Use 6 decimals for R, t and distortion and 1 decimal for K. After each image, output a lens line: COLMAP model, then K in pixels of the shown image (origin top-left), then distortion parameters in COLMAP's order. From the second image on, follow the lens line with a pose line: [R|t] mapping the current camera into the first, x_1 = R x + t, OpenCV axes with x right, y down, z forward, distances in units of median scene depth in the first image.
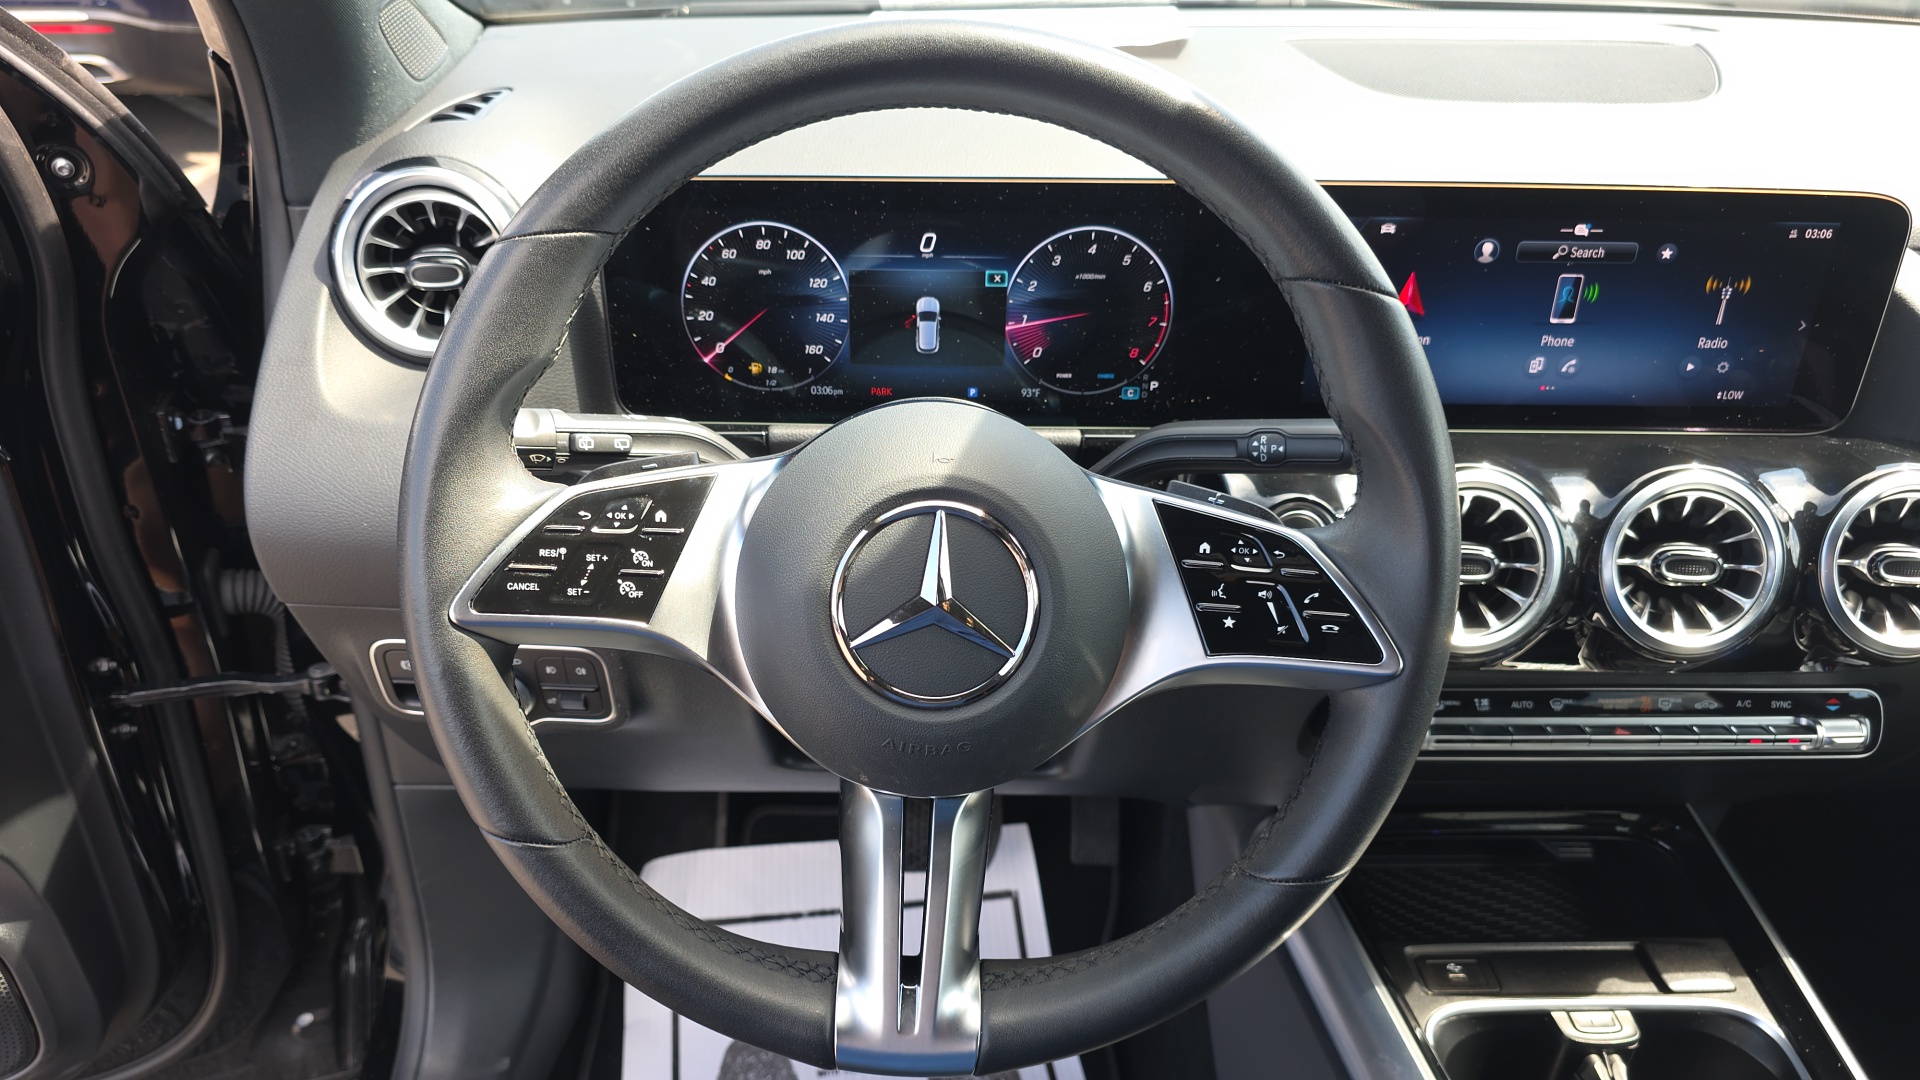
lens RADIAL K [[1315.5, 0, 941.0], [0, 1315.5, 550.0], [0, 0, 1]] dist [0.050921, -0.057361]
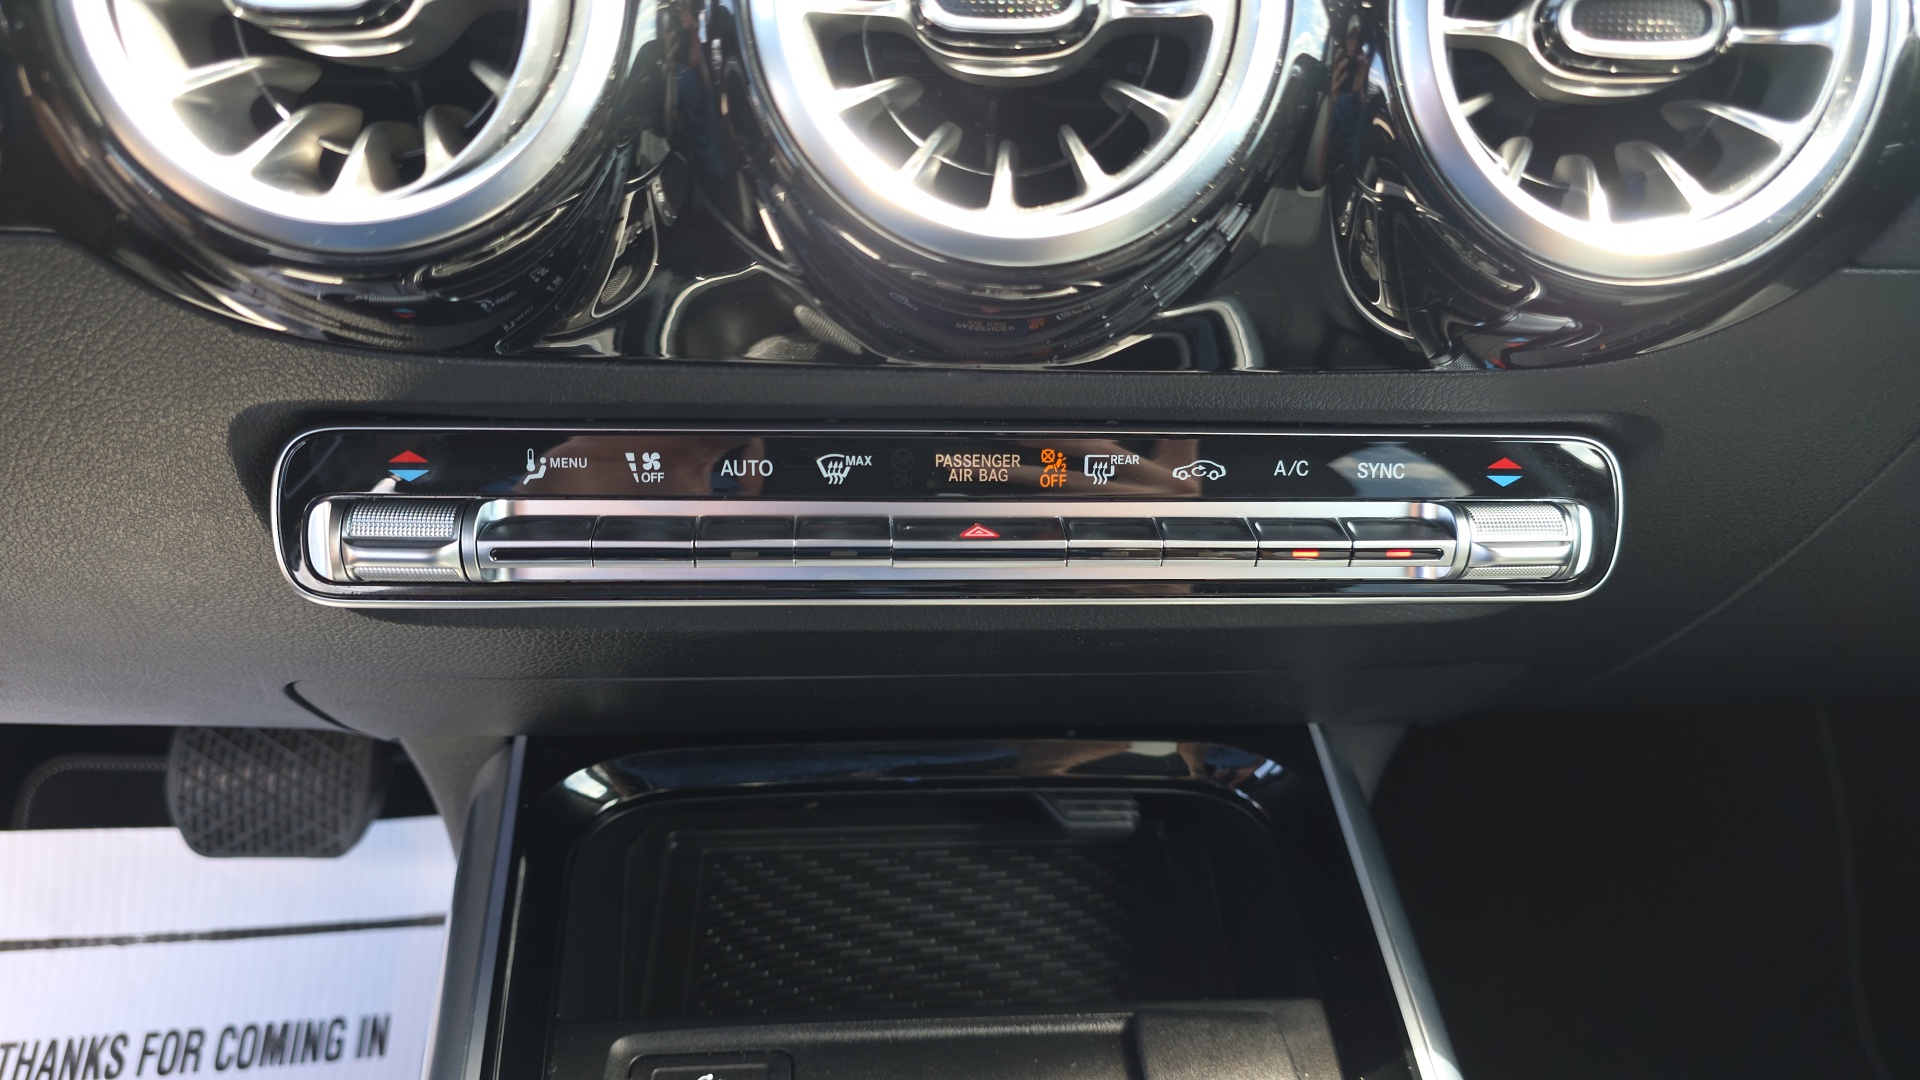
lens RADIAL K [[1315.5, 0, 962.3], [0, 1315.5, 560.6], [0, 0, 1]] dist [0.050921, -0.057361]
pose [[0.998901, -0.000986, 0.046857, 0.524794], [-0.000883, 0.999205, 0.039864, 0.139255], [-0.046859, -0.039862, 0.998106, 0.645530]]
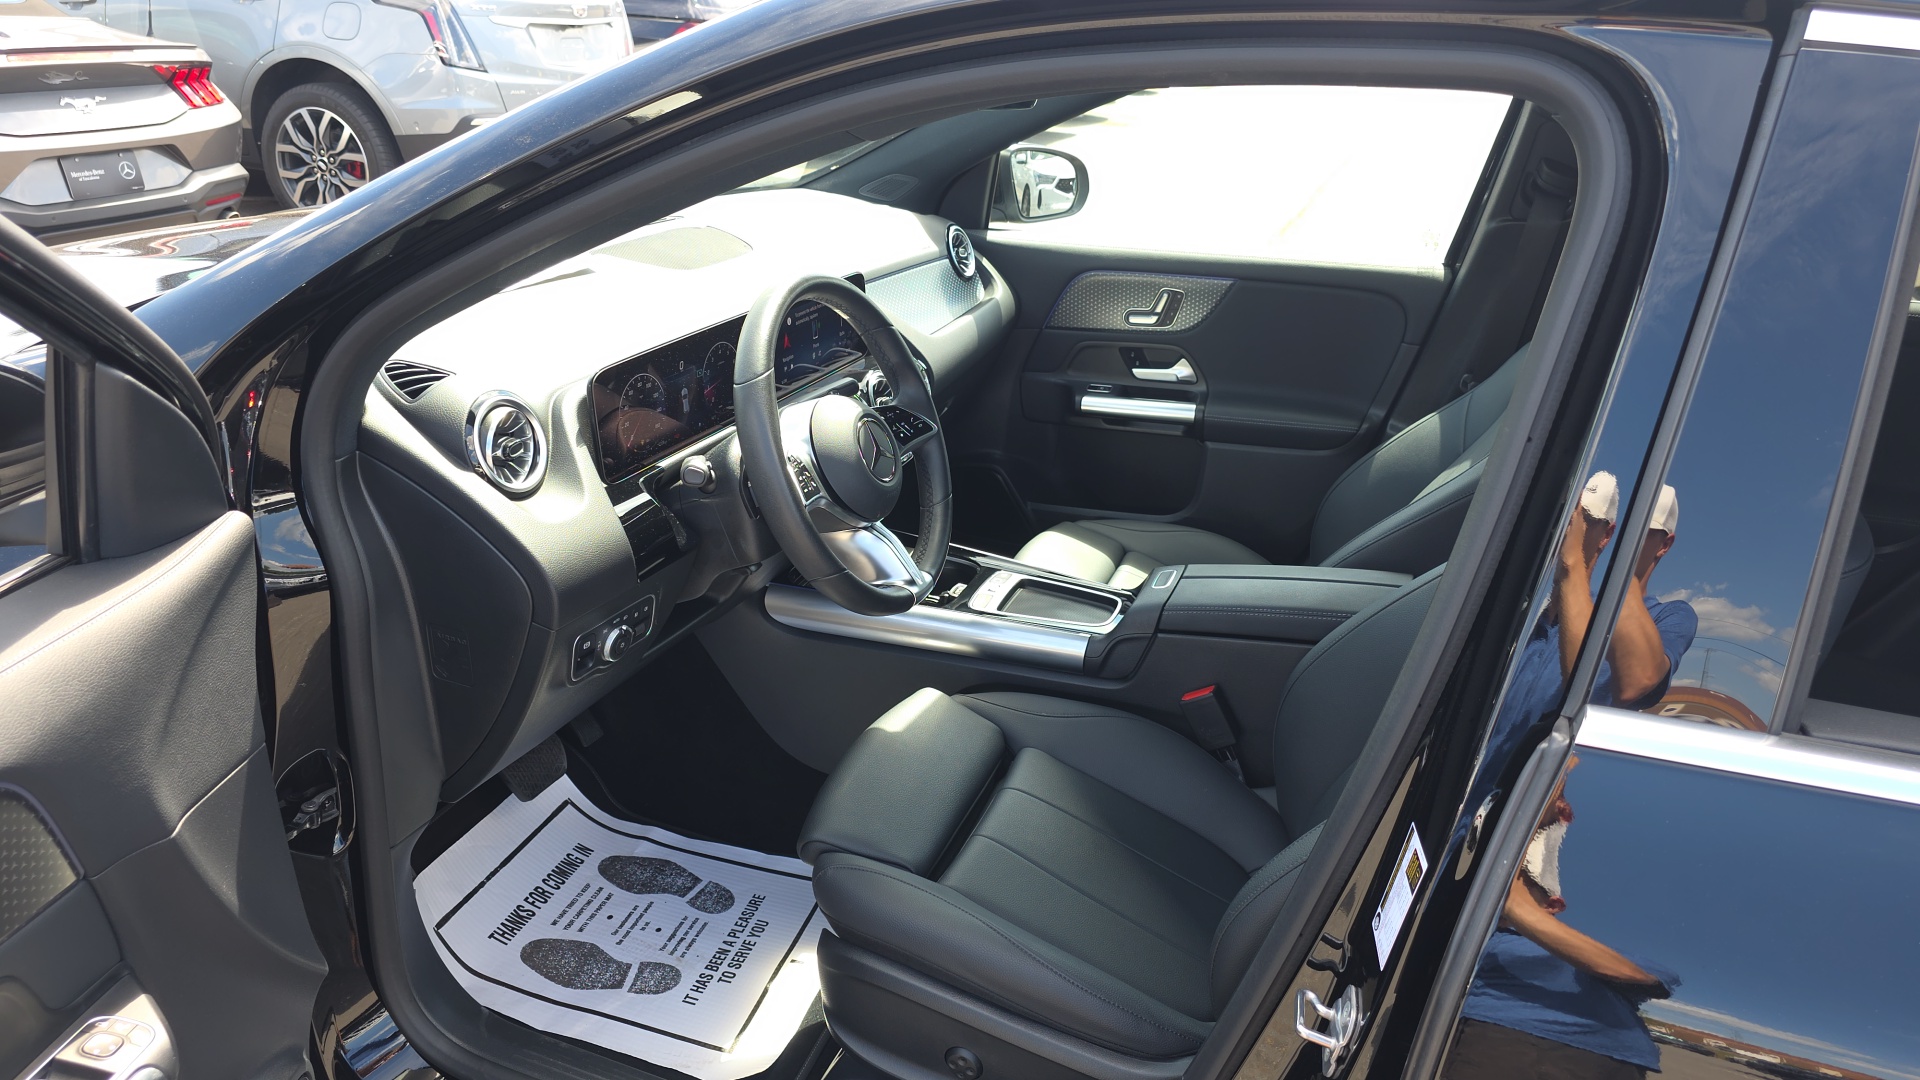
lens RADIAL K [[1315.5, 0, 964.7], [0, 1315.5, 530.3], [0, 0, 1]] dist [0.050921, -0.057361]
pose [[0.365285, -0.350186, 0.862517, -1.894227], [0.413458, 0.891173, 0.186717, -0.200828], [-0.834038, 0.288409, 0.470319, -0.403812]]
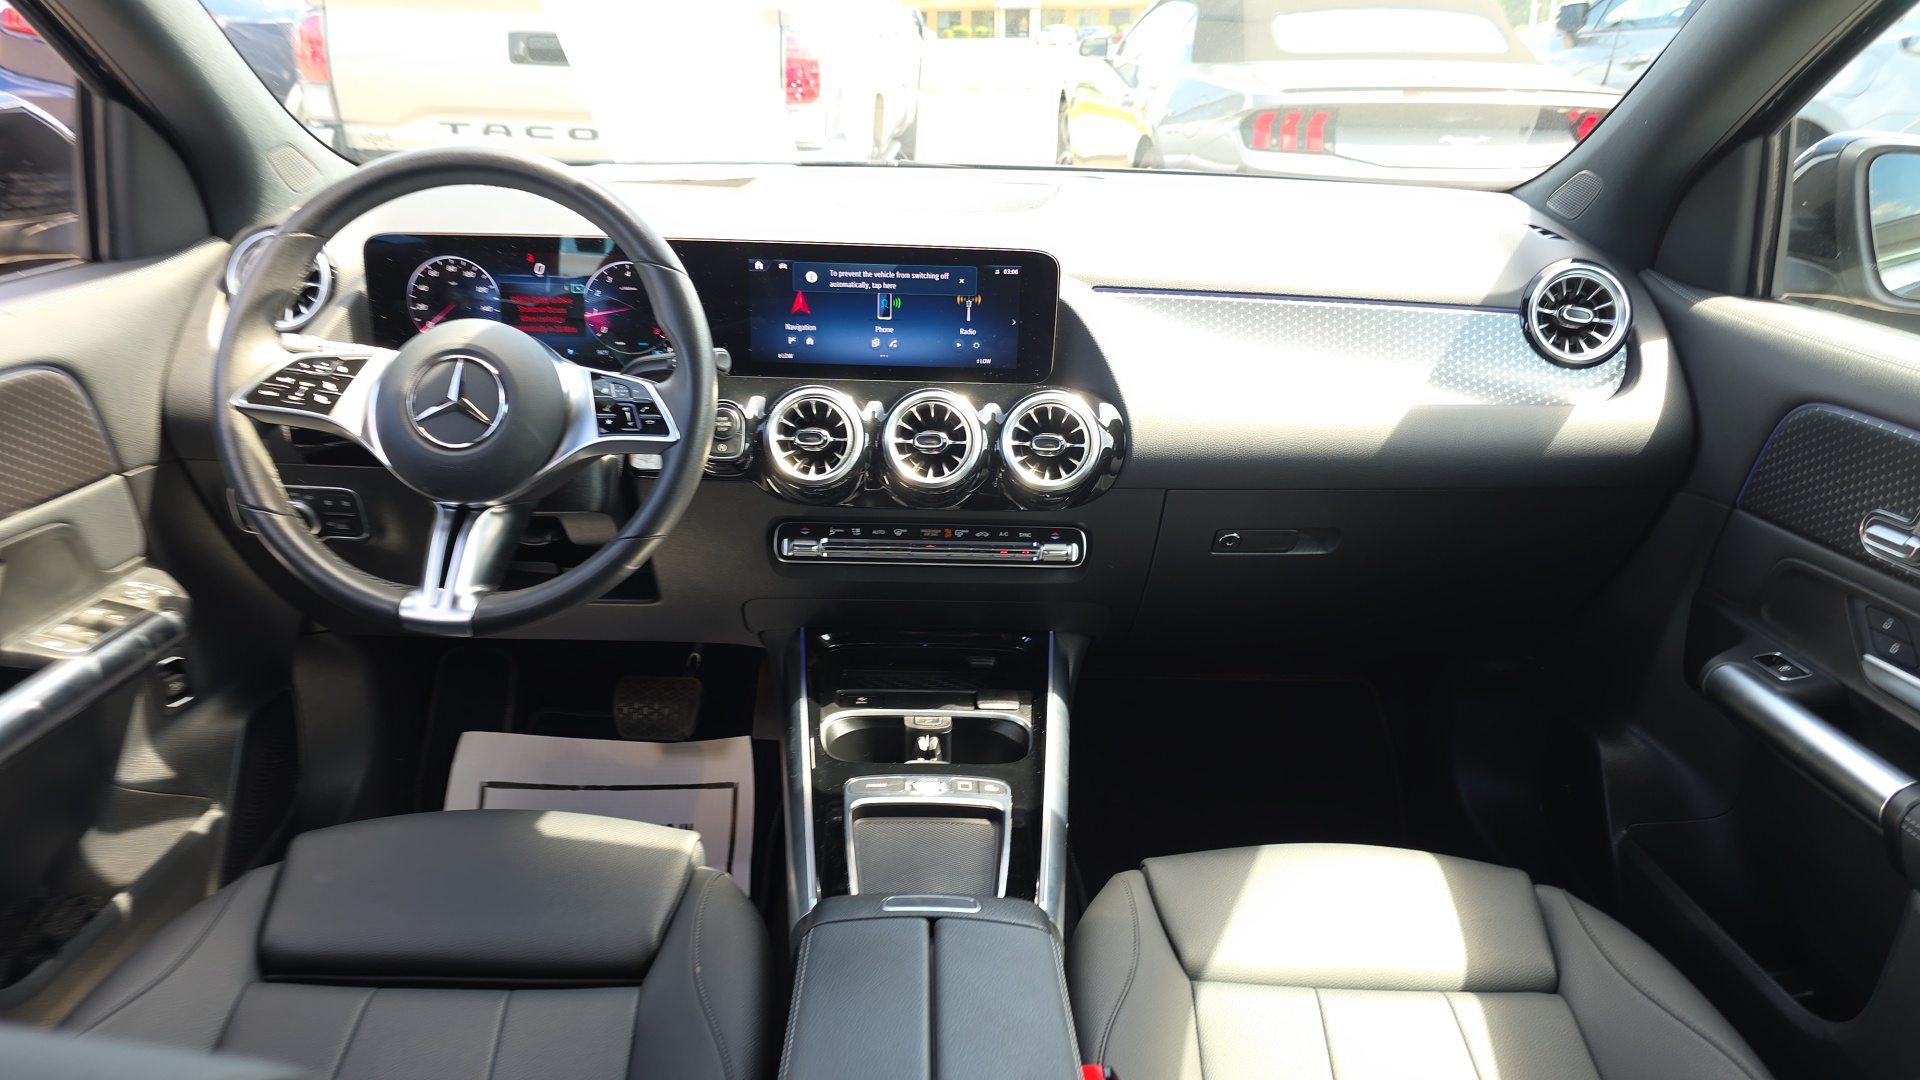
lens RADIAL K [[1315.5, 0, 950.5], [0, 1315.5, 537.7], [0, 0, 1]] dist [0.050921, -0.057361]
pose [[0.999684, 0.014638, -0.020434, 0.617872], [-0.017401, 0.989661, -0.142367, 0.403252], [0.018138, 0.142678, 0.989603, -0.800047]]
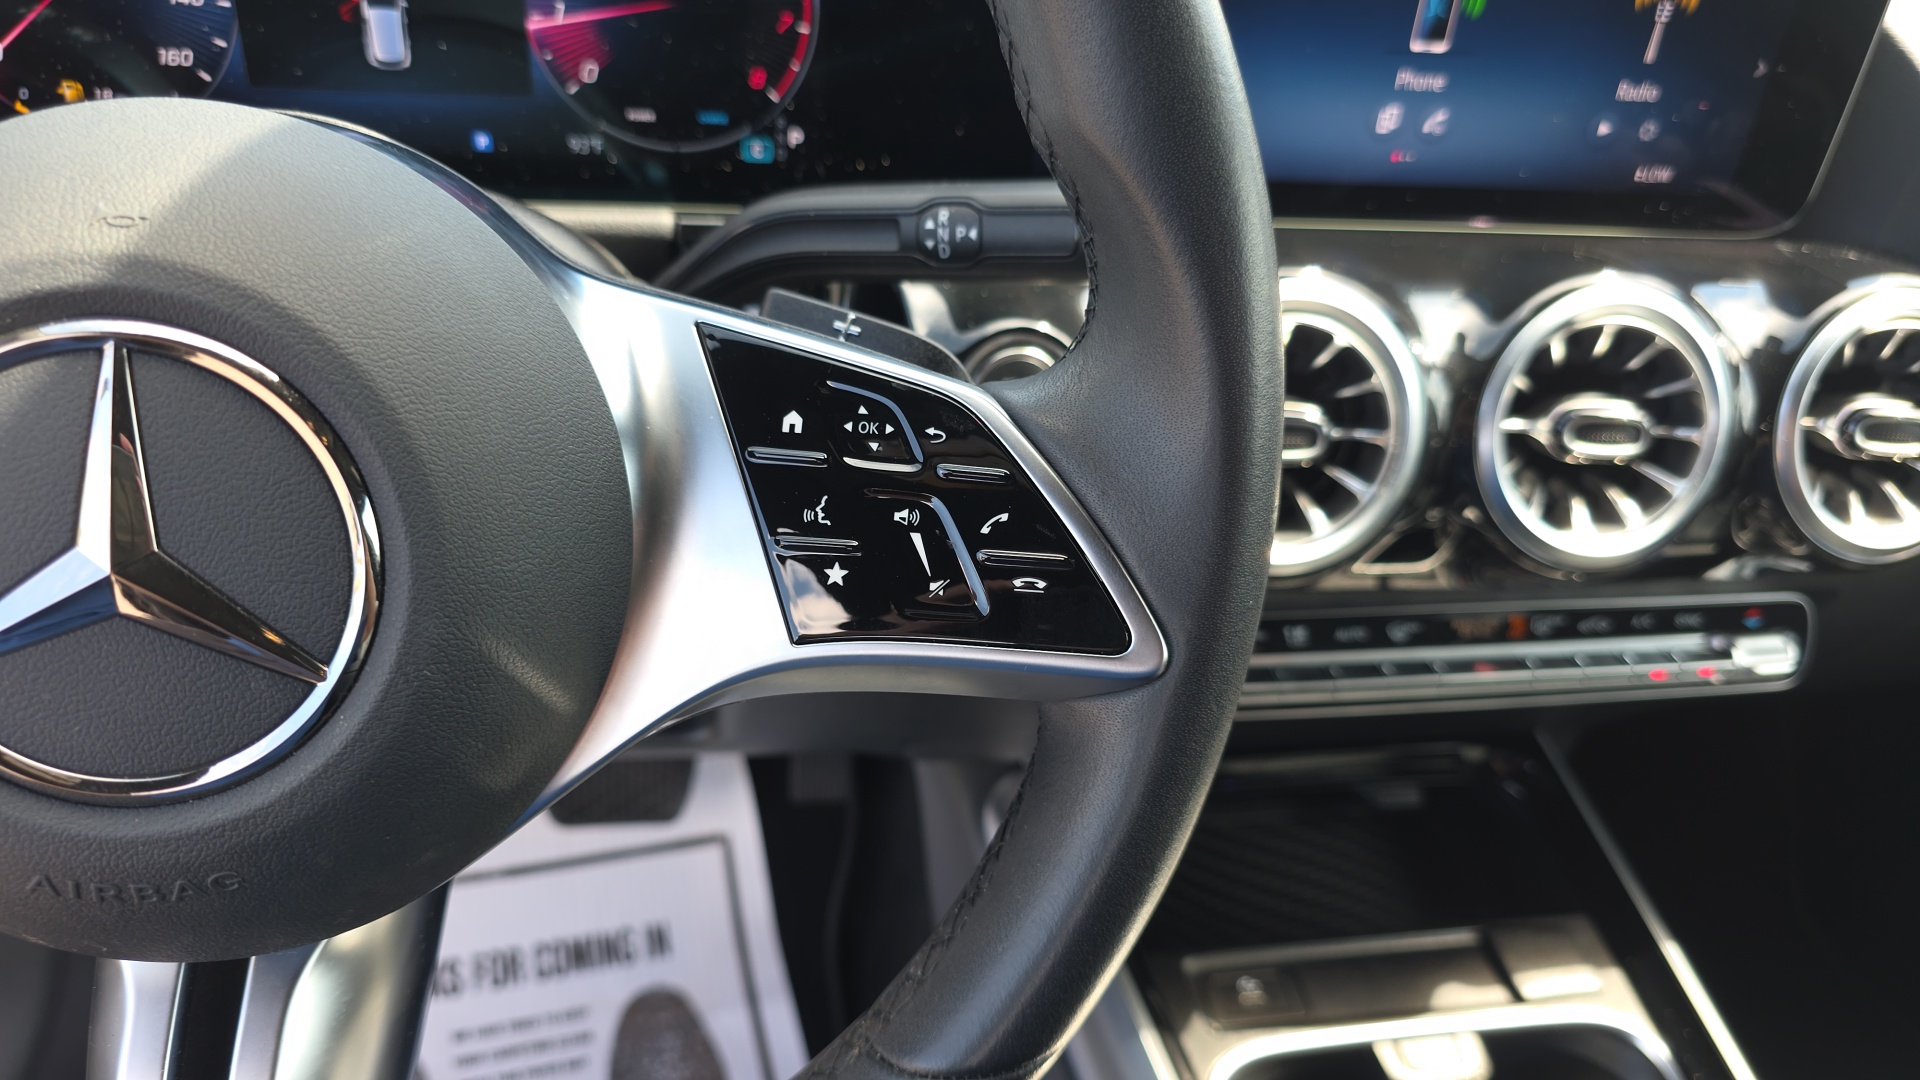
lens RADIAL K [[1315.5, 0, 960.7], [0, 1315.5, 537.2], [0, 0, 1]] dist [0.050921, -0.057361]
pose [[0.987918, -0.022743, 0.153301, 0.145227], [0.005999, 0.994044, 0.108814, -0.009304], [-0.154863, -0.106580, 0.982170, 0.391155]]
